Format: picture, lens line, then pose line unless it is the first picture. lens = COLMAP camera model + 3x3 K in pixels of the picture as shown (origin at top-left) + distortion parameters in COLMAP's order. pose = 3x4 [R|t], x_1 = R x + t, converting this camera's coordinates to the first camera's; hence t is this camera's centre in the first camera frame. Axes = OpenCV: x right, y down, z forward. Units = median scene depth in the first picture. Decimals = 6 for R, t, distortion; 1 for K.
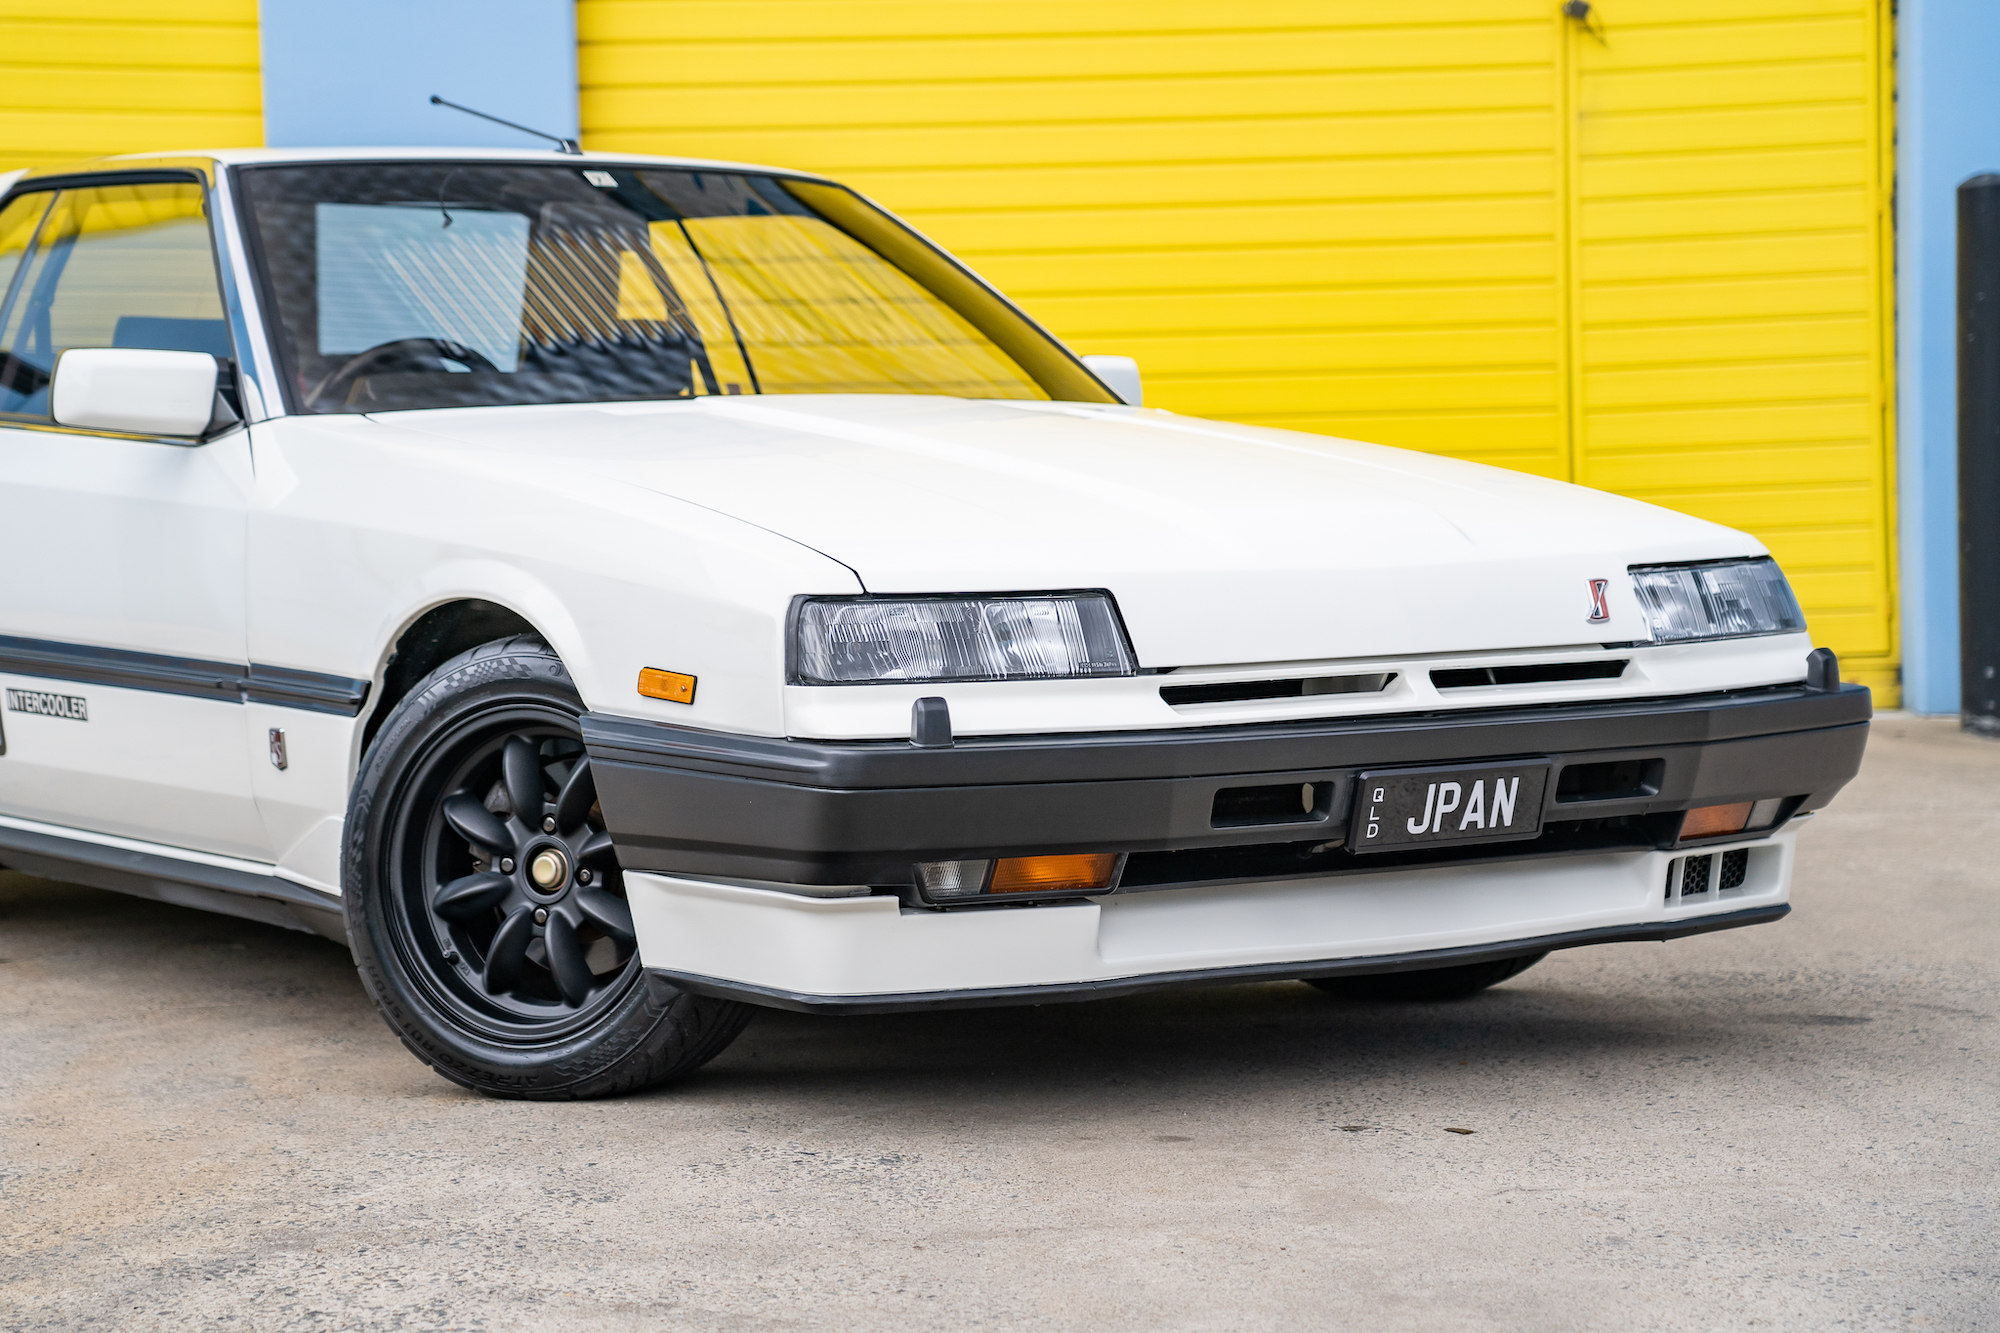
lens RADIAL K [[4123.3, 0, 943.8], [0, 4123.3, 662.2], [0, 0, 1]] dist [0.517137, 0.000000]
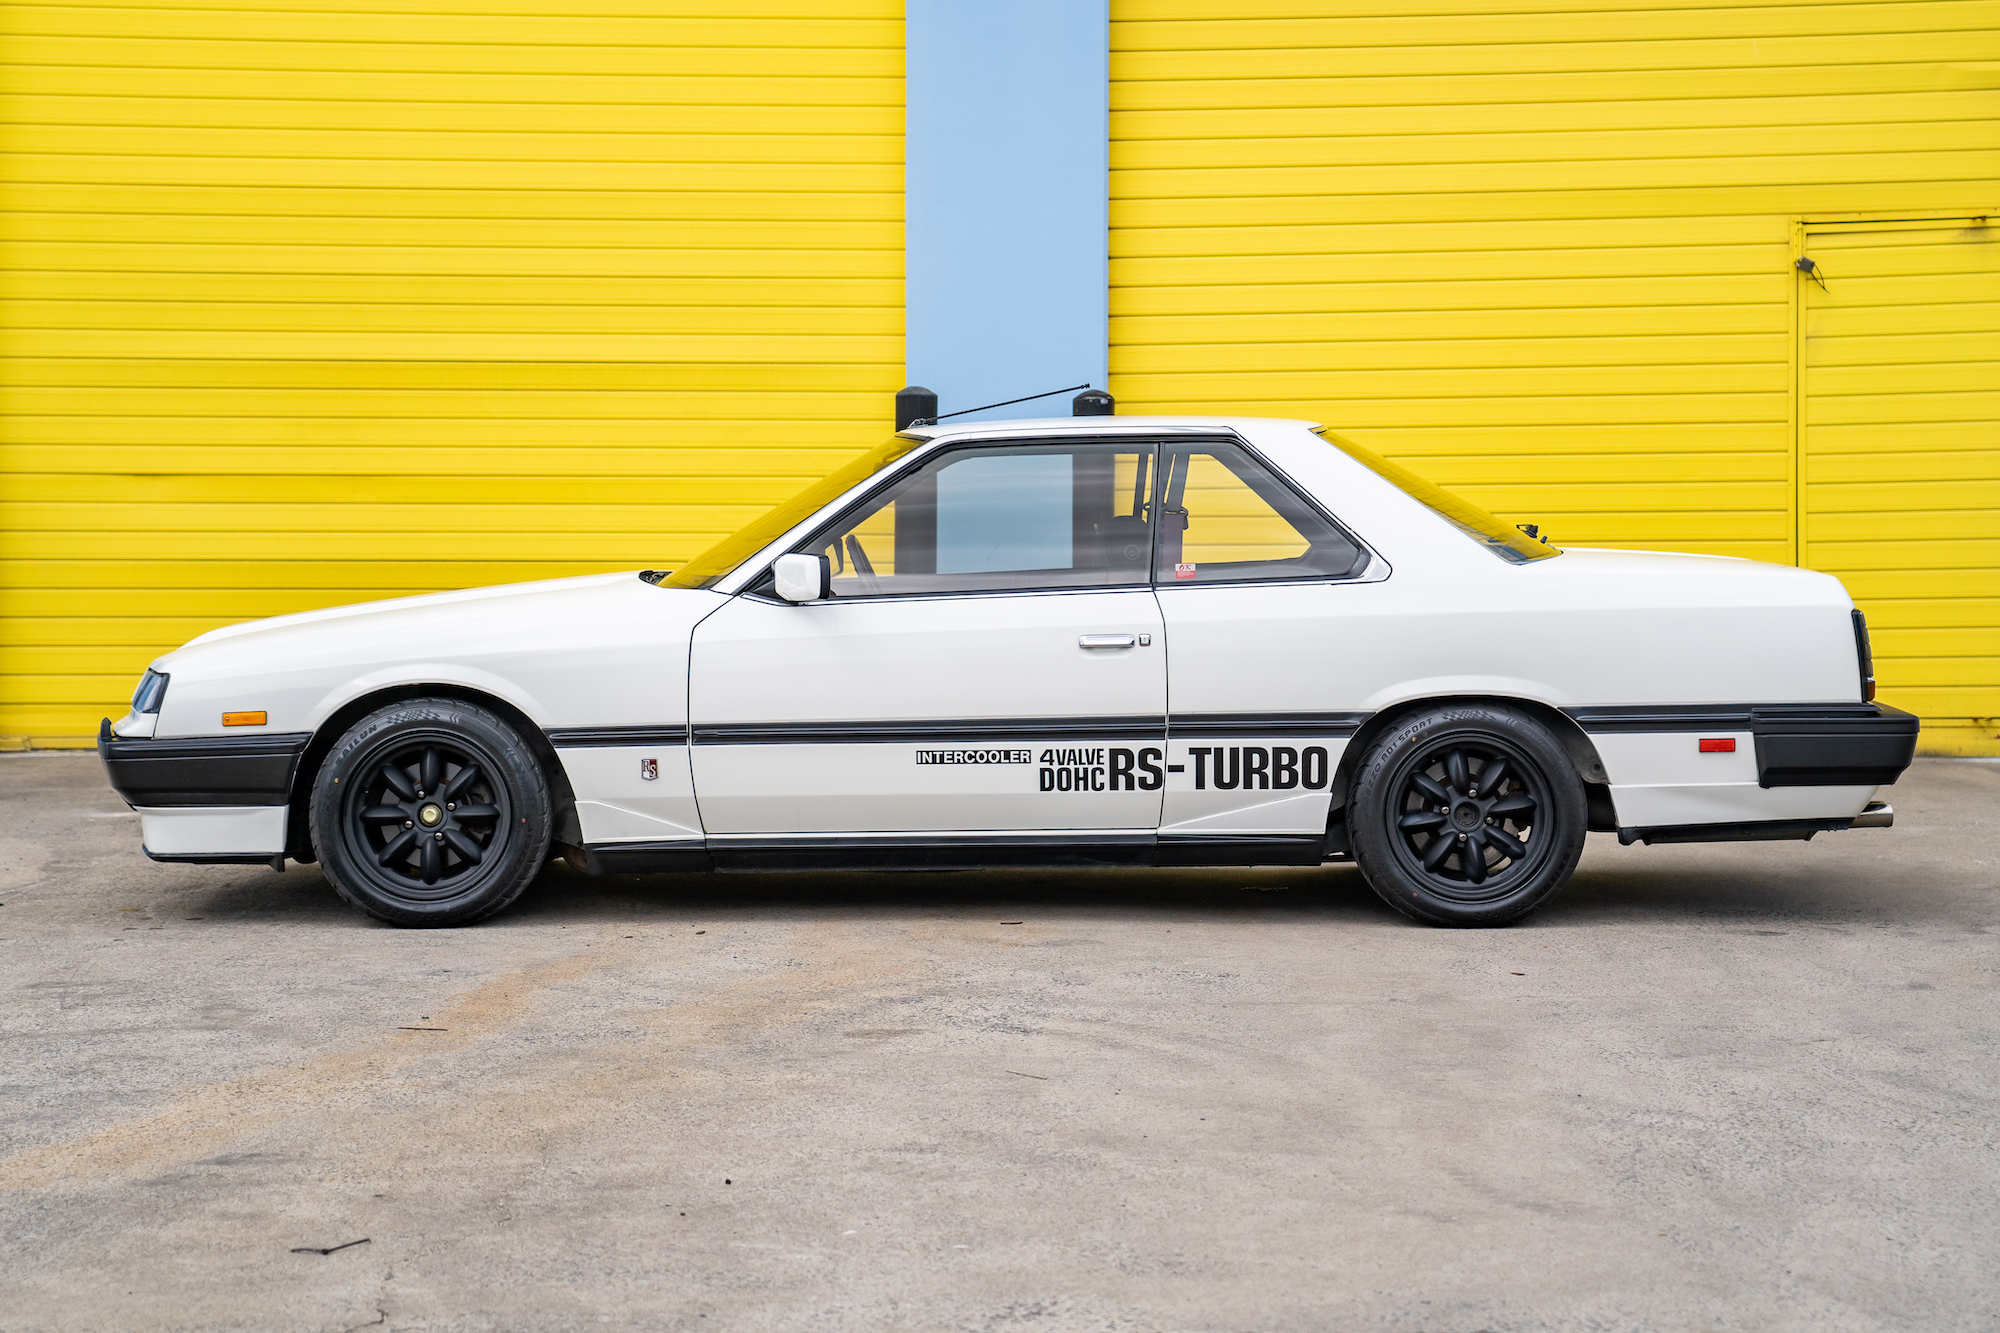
lens RADIAL K [[3598.4, 0, 990.0], [0, 3598.4, 647.6], [0, 0, 1]] dist [0.379648, 0.000000]
pose [[0.991842, 0.022518, -0.125472, 0.094708], [-0.023432, 0.999709, -0.005816, -0.027675], [0.125304, 0.008709, 0.992080, -0.787962]]
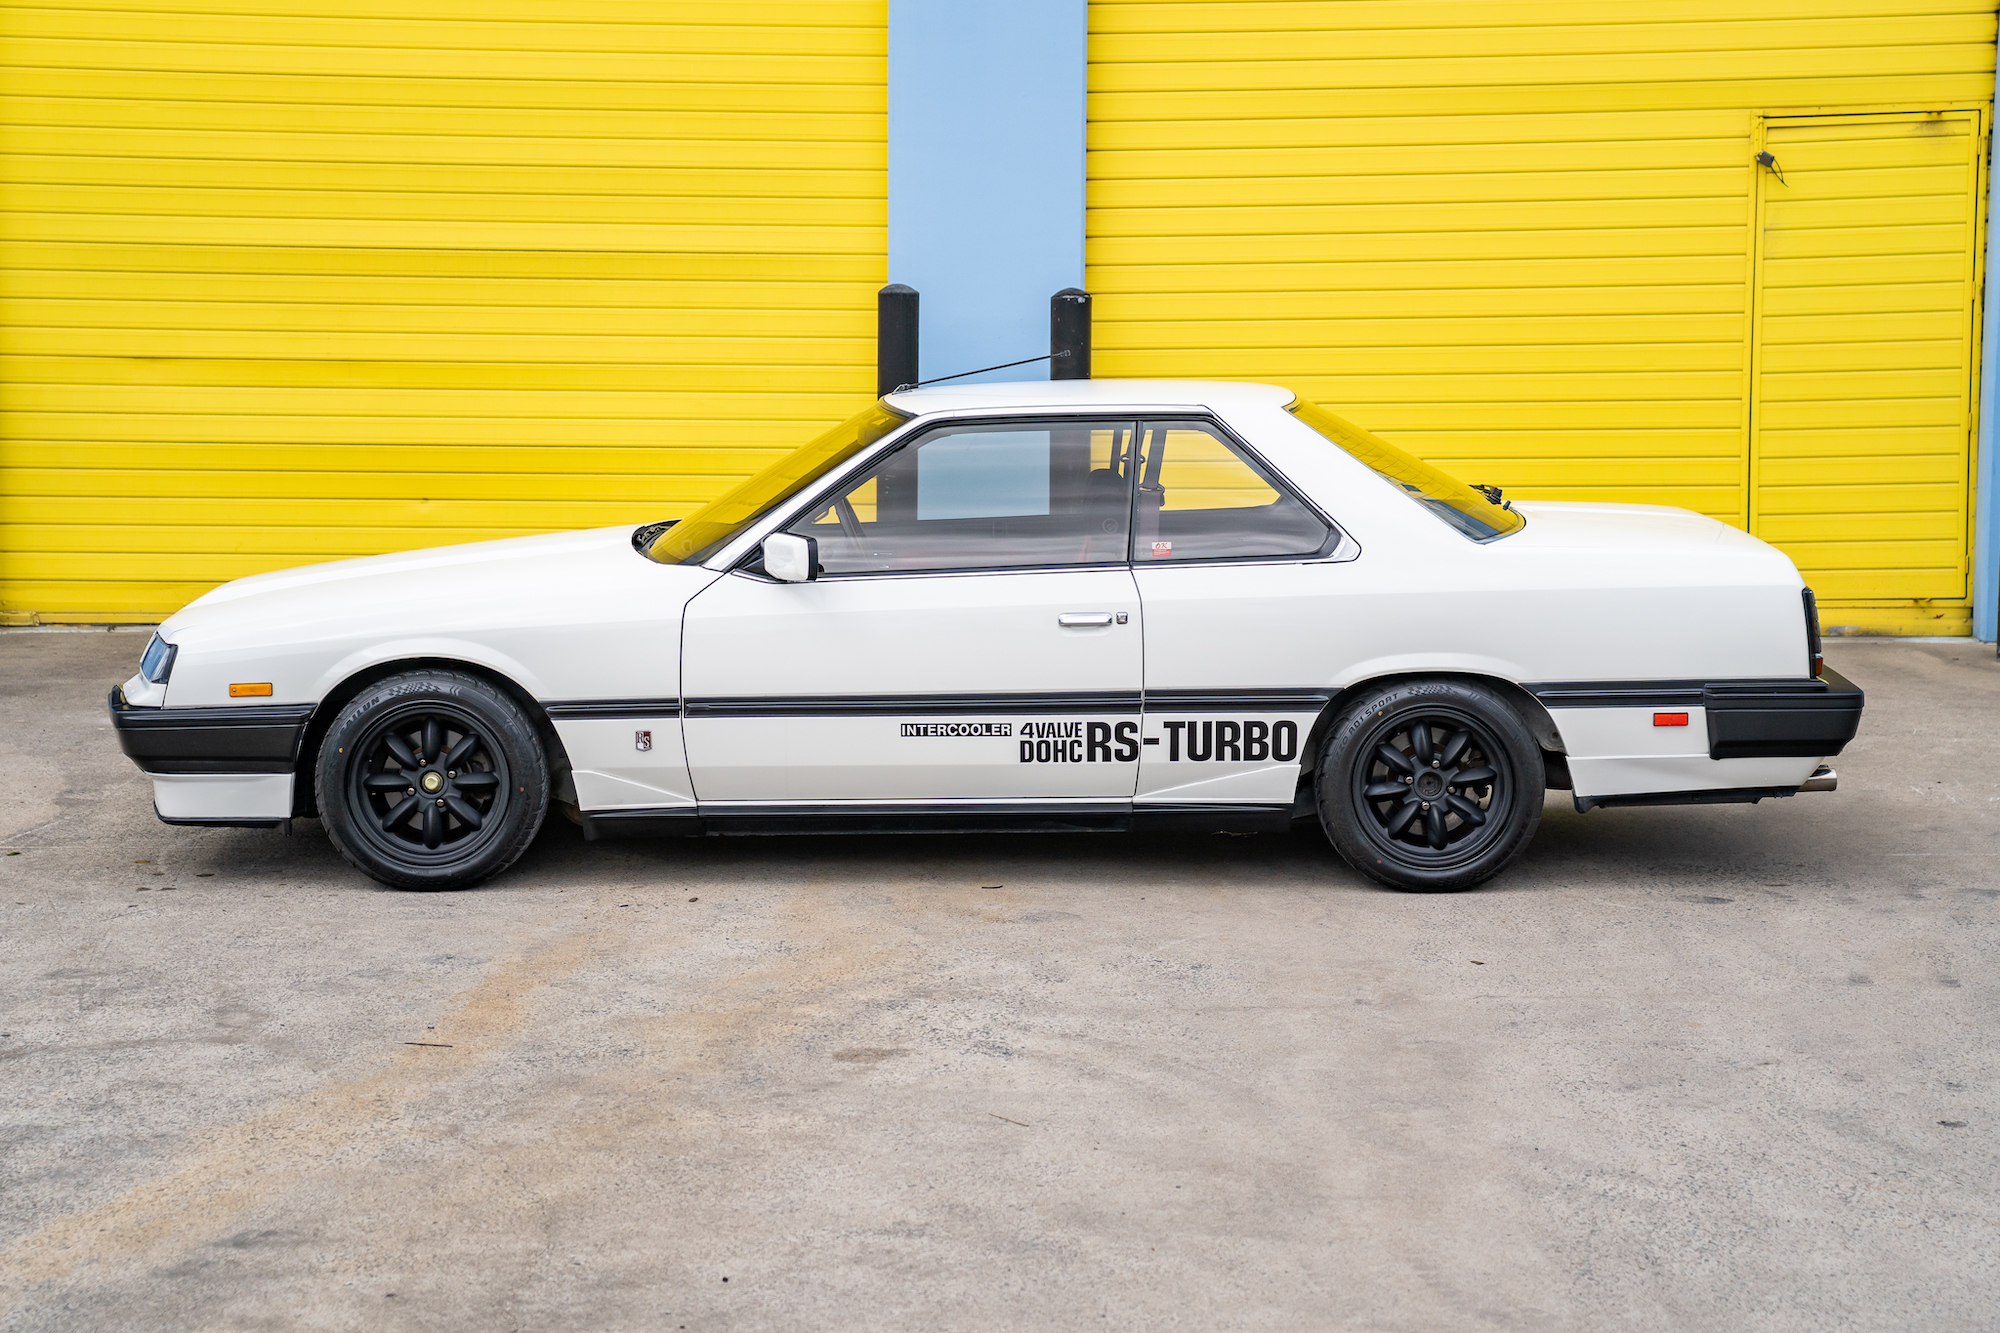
lens RADIAL K [[3480.7, 0, 995.6], [0, 3480.7, 668.0], [0, 0, 1]] dist [0.367037, 0.000000]
pose [[0.992823, 0.034971, -0.114363, 0.086571], [-0.027020, 0.997156, 0.070350, -0.159143], [0.116498, -0.066755, 0.990945, -0.787571]]
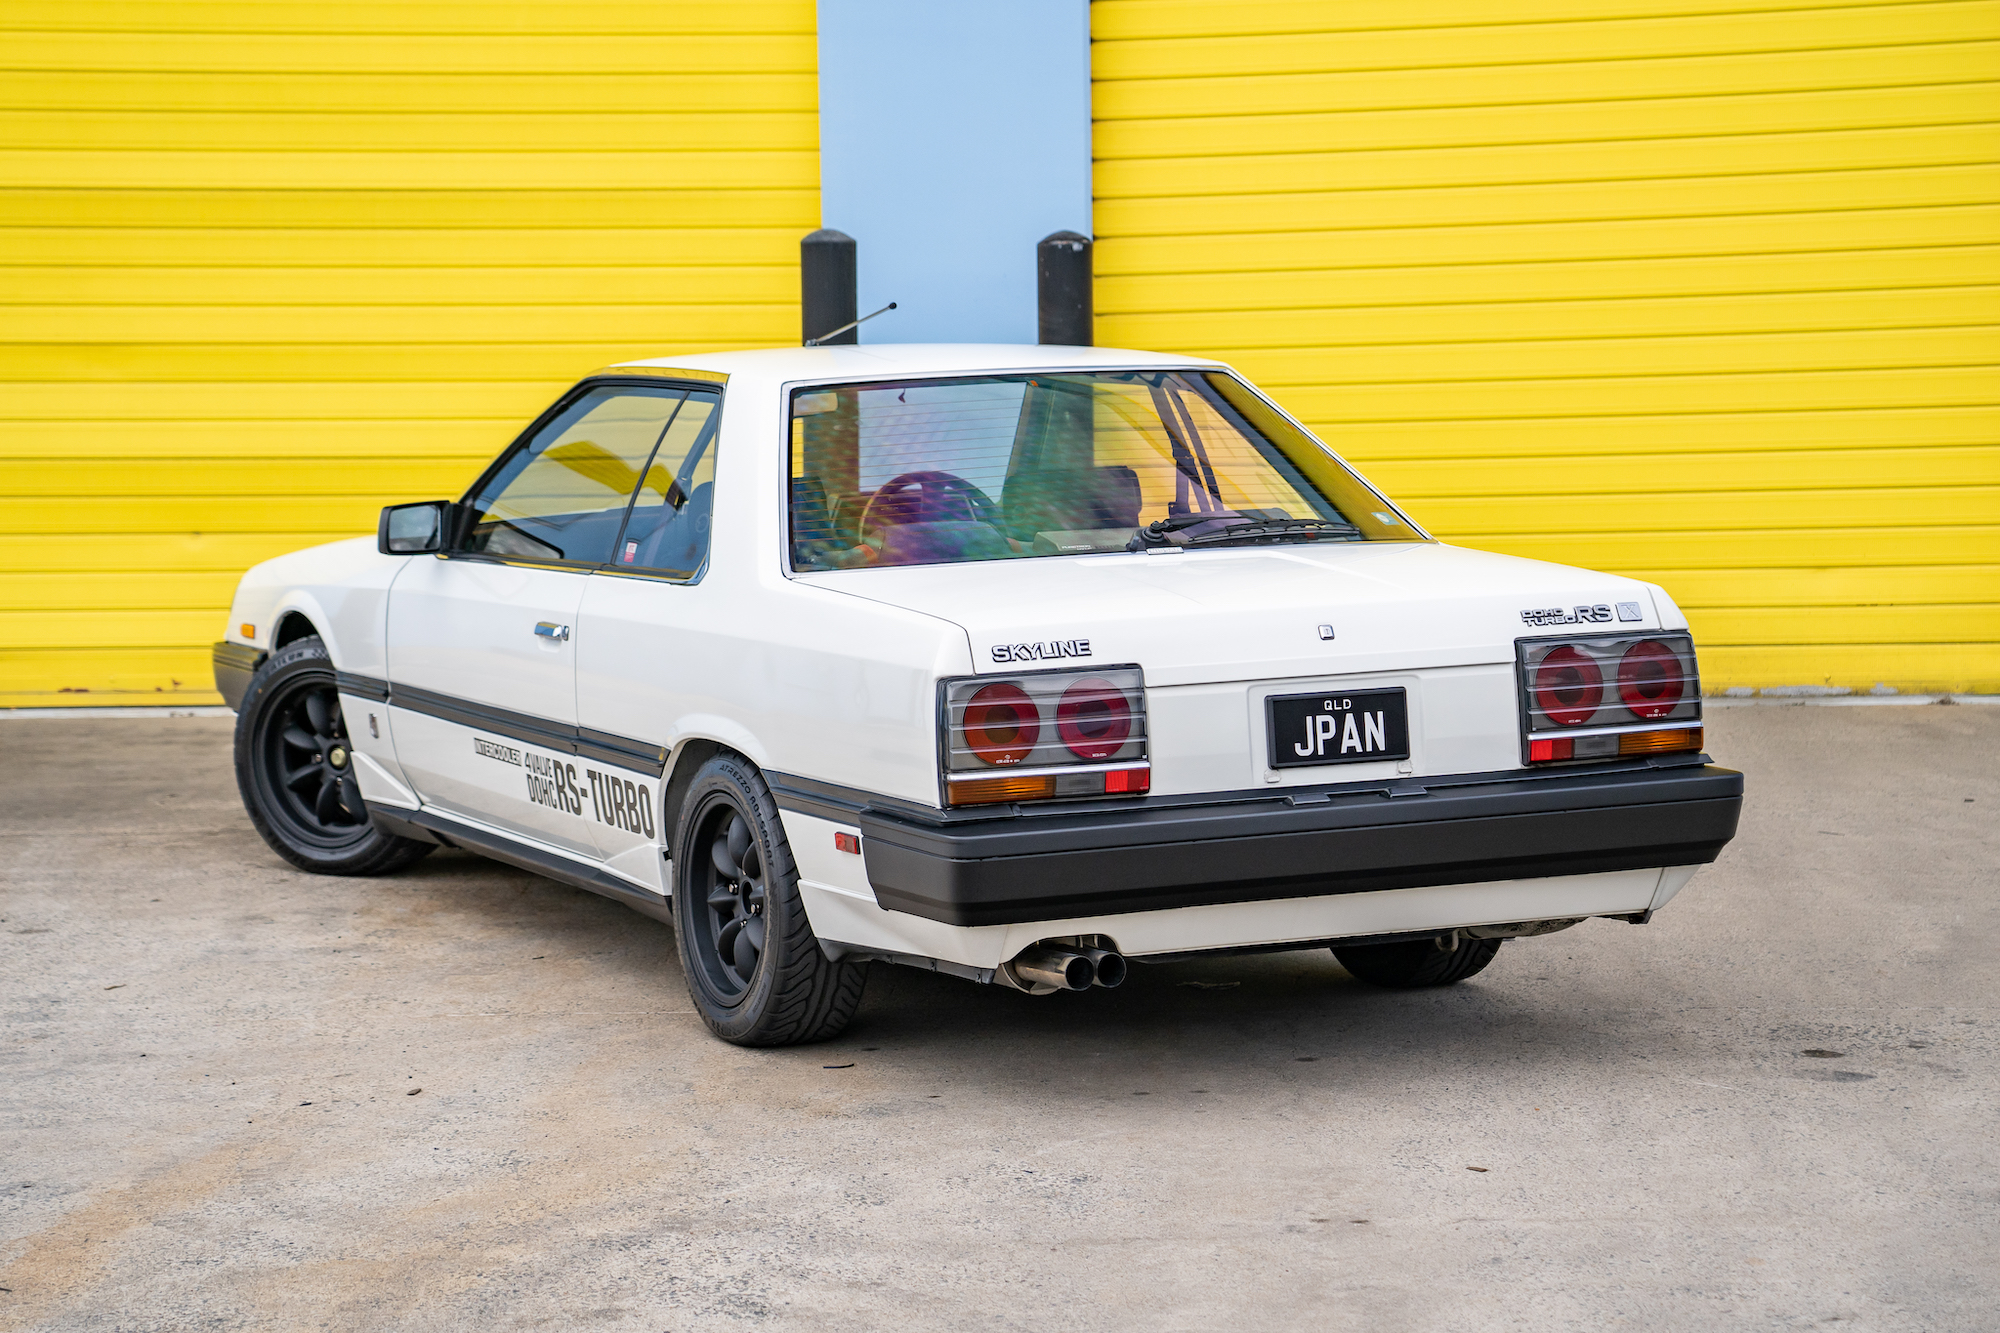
lens RADIAL K [[4667.1, 0, 1005.4], [0, 4667.1, 673.6], [0, 0, 1]] dist [0.605660, 0.000000]
pose [[0.988284, 0.019464, -0.151382, 0.222440], [-0.010967, 0.998327, 0.056762, -0.164968], [0.152233, -0.054437, 0.986844, -0.697071]]
